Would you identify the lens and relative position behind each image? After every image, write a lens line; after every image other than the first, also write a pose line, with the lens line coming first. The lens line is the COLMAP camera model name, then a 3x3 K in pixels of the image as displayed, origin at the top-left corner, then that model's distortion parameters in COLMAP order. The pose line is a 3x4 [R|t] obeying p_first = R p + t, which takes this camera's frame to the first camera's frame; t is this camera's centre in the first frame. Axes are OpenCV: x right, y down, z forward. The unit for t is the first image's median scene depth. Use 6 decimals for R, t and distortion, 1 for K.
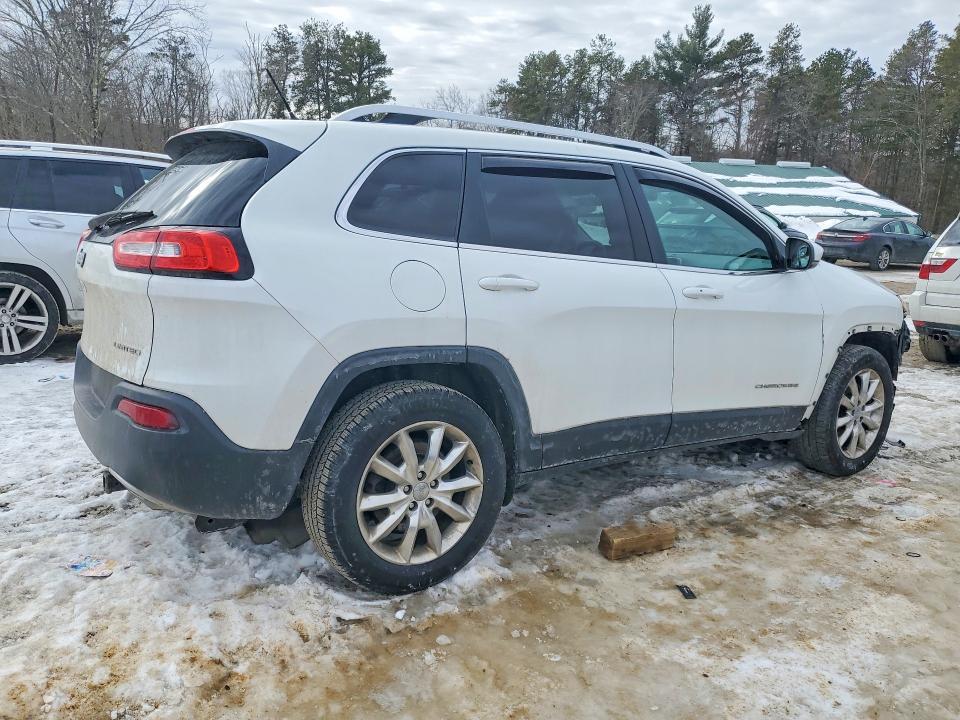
lens RADIAL K [[732.9, 0, 480.0], [0, 732.9, 360.0], [0, 0, 1]] dist [0.015873, 0.001814]
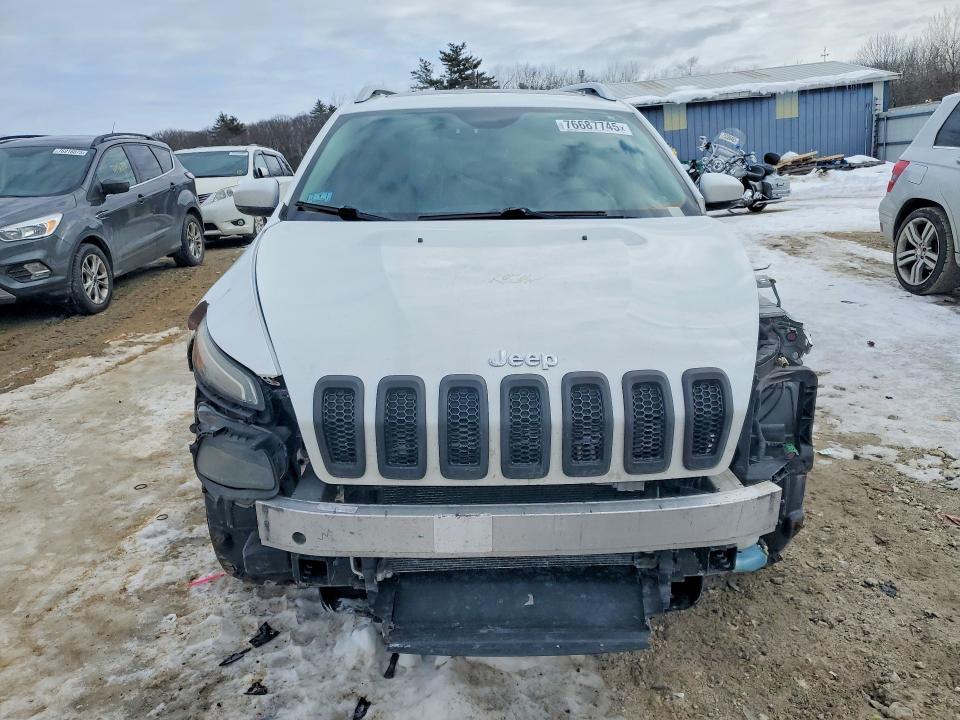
lens RADIAL K [[756.8, 0, 480.0], [0, 756.8, 360.0], [0, 0, 1]] dist [0.032773, 0.006941]
pose [[-0.534604, 0.216302, -0.816953, 1.147170], [-0.137346, 0.931601, 0.336534, -0.324151], [0.833868, 0.292118, -0.468329, 1.812361]]
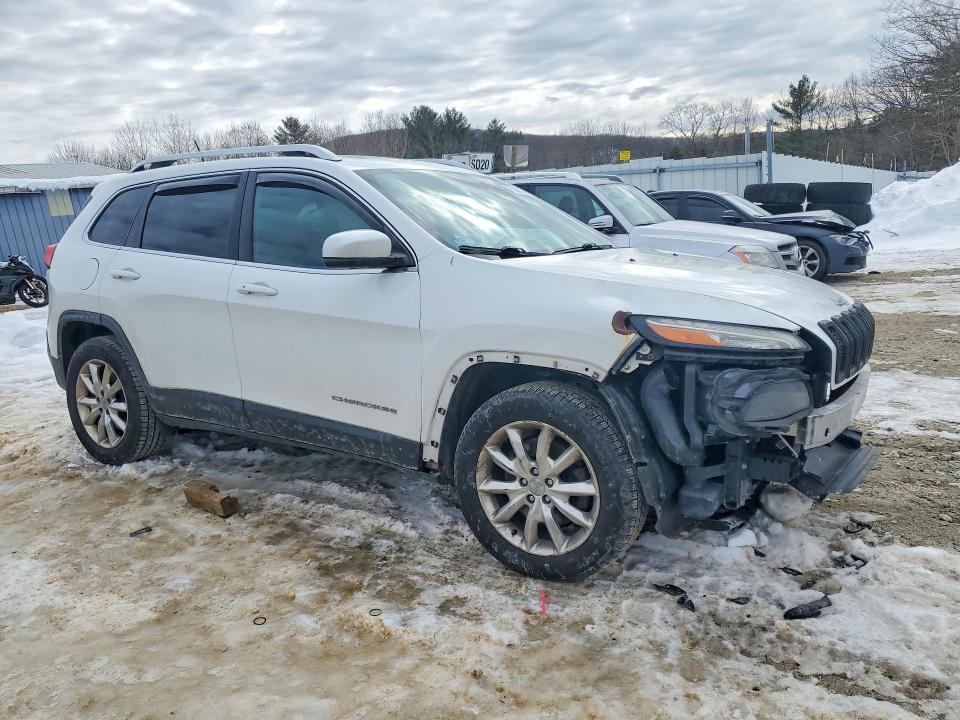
lens RADIAL K [[756.8, 0, 480.0], [0, 756.8, 360.0], [0, 0, 1]] dist [0.032773, 0.006941]
pose [[0.391813, 0.123555, -0.911711, 1.380670], [-0.112391, 0.989948, 0.085857, -0.117524], [0.913155, 0.068828, 0.401761, 0.845206]]
